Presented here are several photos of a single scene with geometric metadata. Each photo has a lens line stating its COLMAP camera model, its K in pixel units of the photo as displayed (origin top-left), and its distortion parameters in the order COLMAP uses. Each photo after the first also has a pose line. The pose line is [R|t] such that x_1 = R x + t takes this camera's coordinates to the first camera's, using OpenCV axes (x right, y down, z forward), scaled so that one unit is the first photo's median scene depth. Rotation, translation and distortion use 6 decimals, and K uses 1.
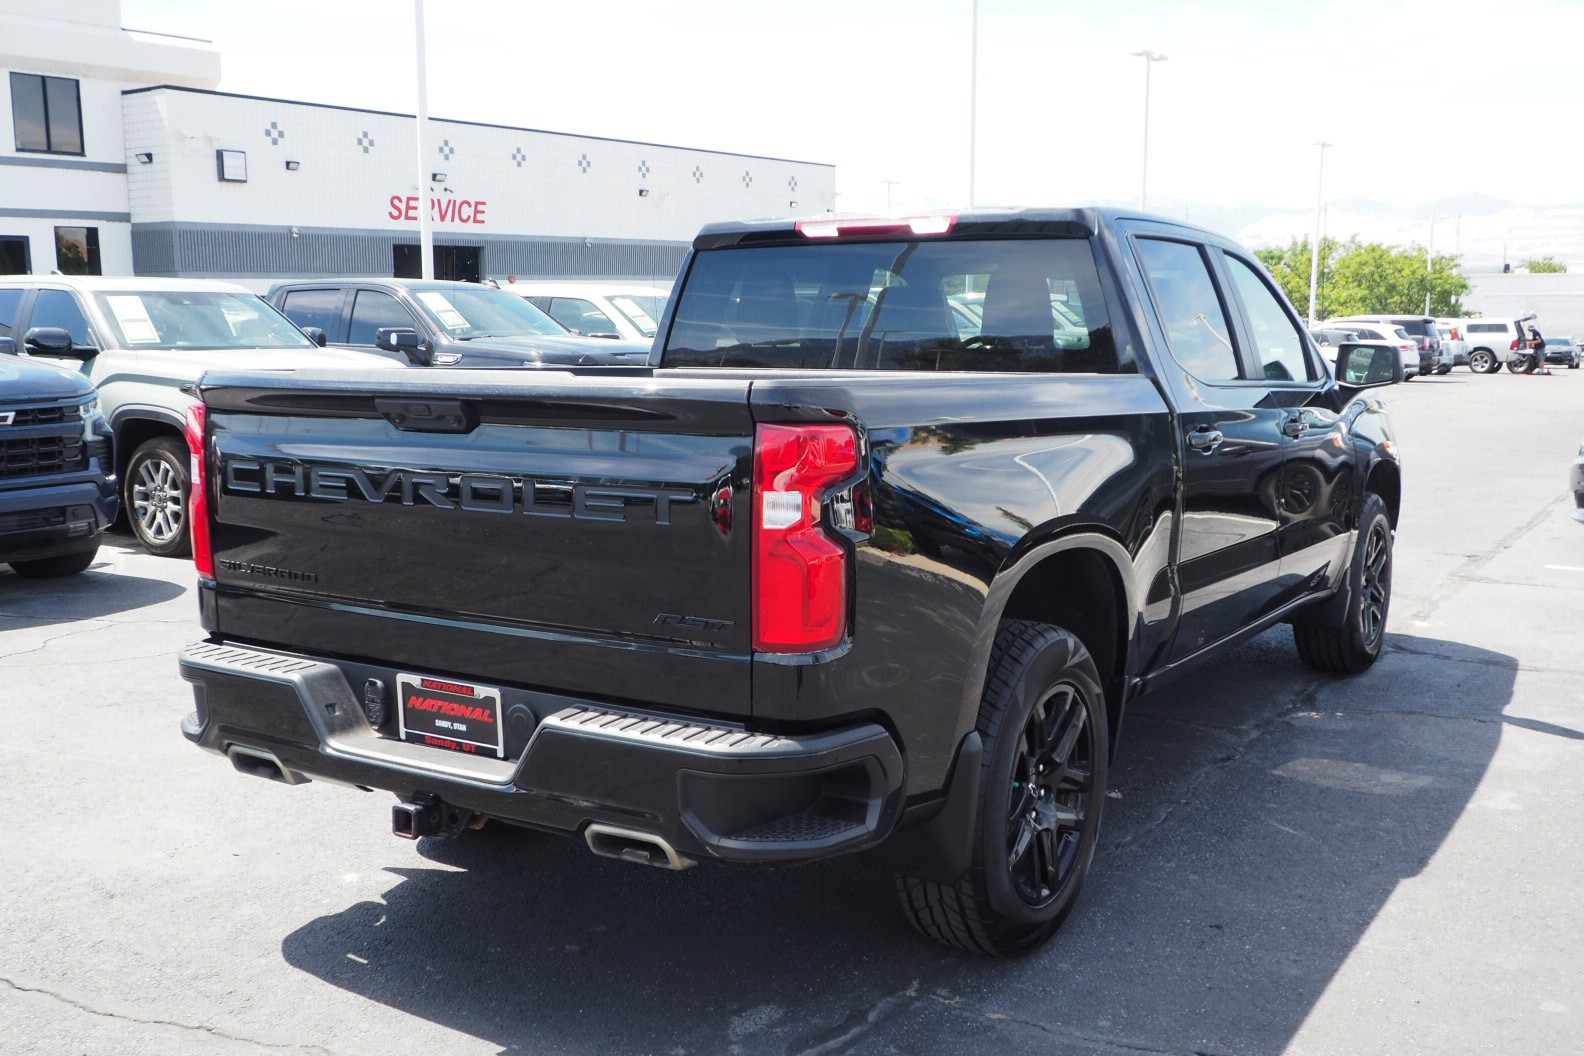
lens RADIAL K [[1533.8, 0, 769.5], [0, 1533.8, 555.5], [0, 0, 1]] dist [-0.005389, 0.000000]
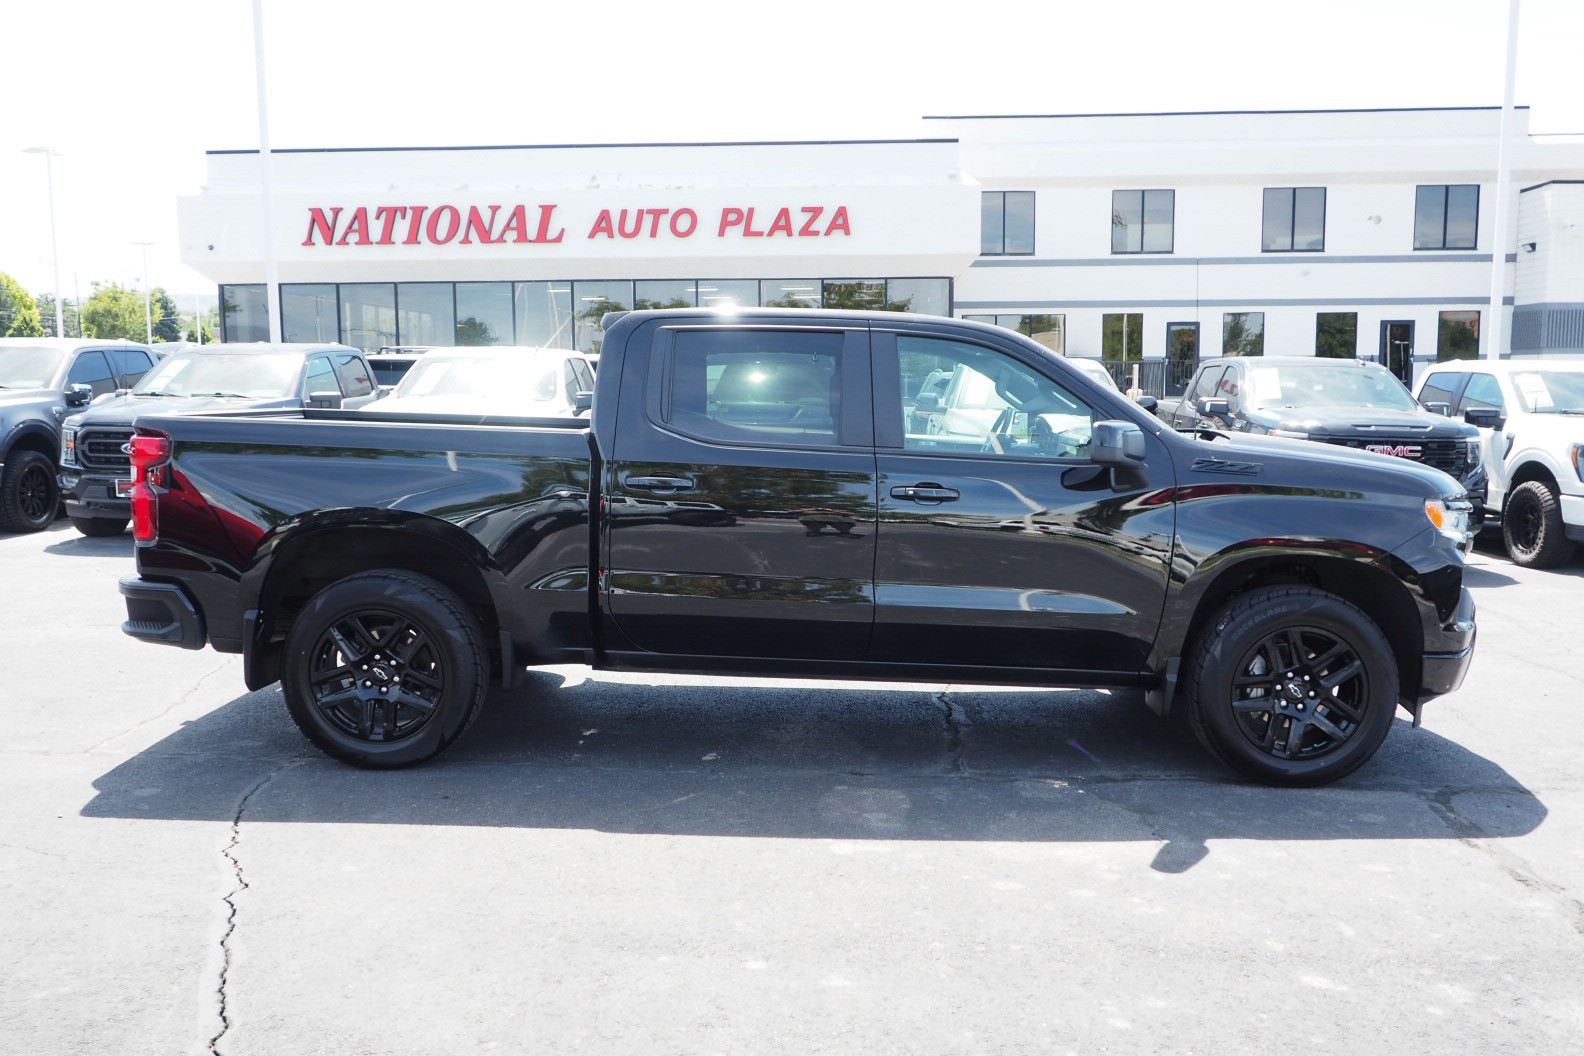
lens RADIAL K [[1331.8, 0, 793.2], [0, 1331.8, 534.9], [0, 0, 1]] dist [-0.009530, -0.009369]
pose [[0.520545, 0.101345, -0.847799, 1.114937], [-0.138562, 0.989796, 0.033243, -0.071655], [0.842516, 0.100168, 0.529275, 0.421640]]
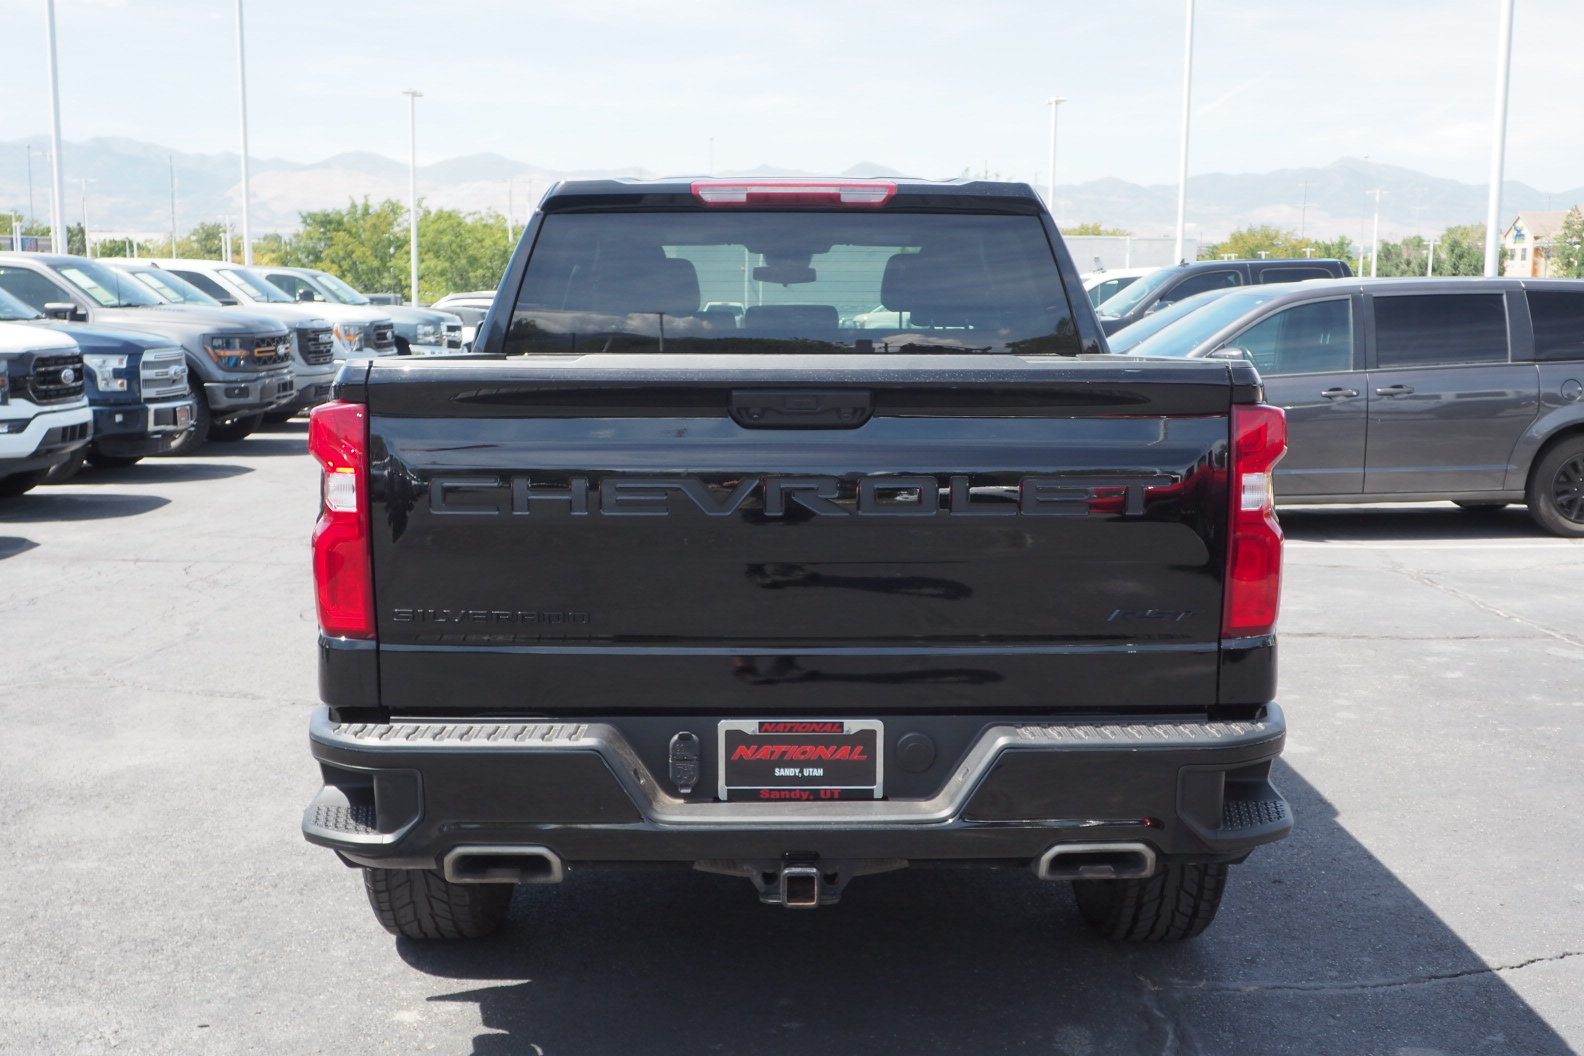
lens RADIAL K [[1854.3, 0, 789.4], [0, 1854.3, 576.3], [0, 0, 1]] dist [-0.007471, 0.000000]
pose [[0.837537, -0.076338, 0.541022, -0.474393], [0.077357, 0.996785, 0.020893, -0.012324], [-0.540877, 0.024354, 0.840749, 0.083106]]
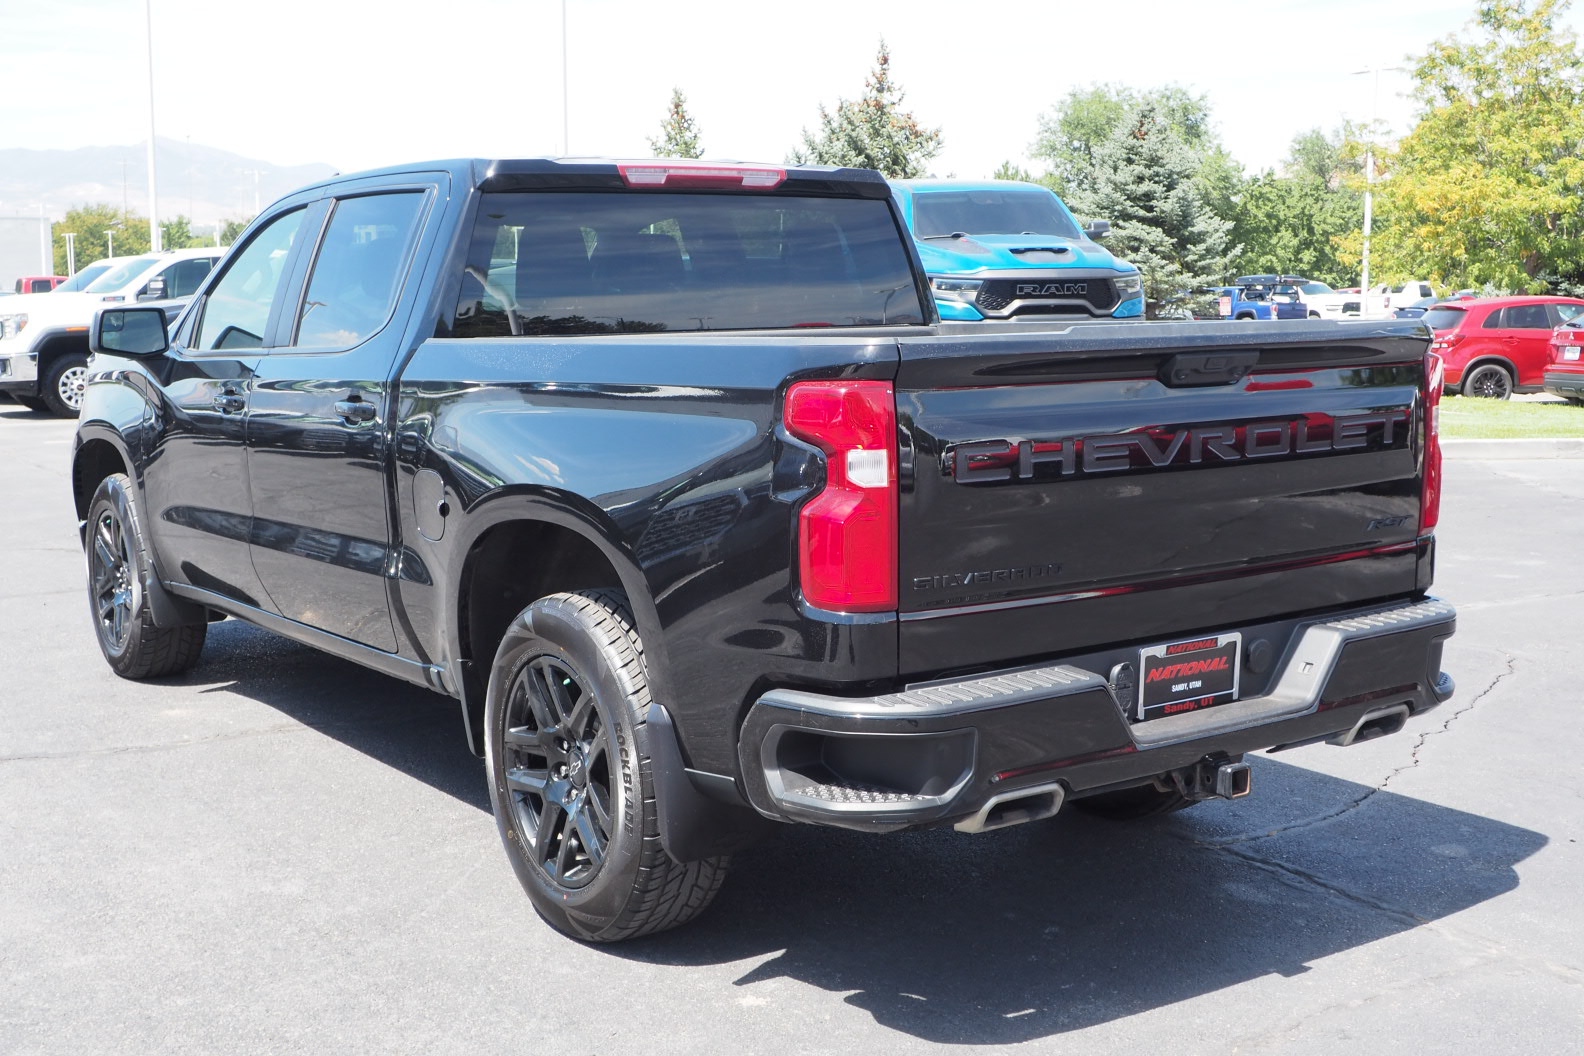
lens RADIAL K [[1854.3, 0, 761.7], [0, 1854.3, 505.4], [0, 0, 1]] dist [-0.007471, 0.000000]
pose [[0.398019, -0.116591, 0.909938, -0.856746], [0.146602, 0.987227, 0.062368, -0.072310], [-0.905587, 0.108575, 0.410028, 0.466311]]
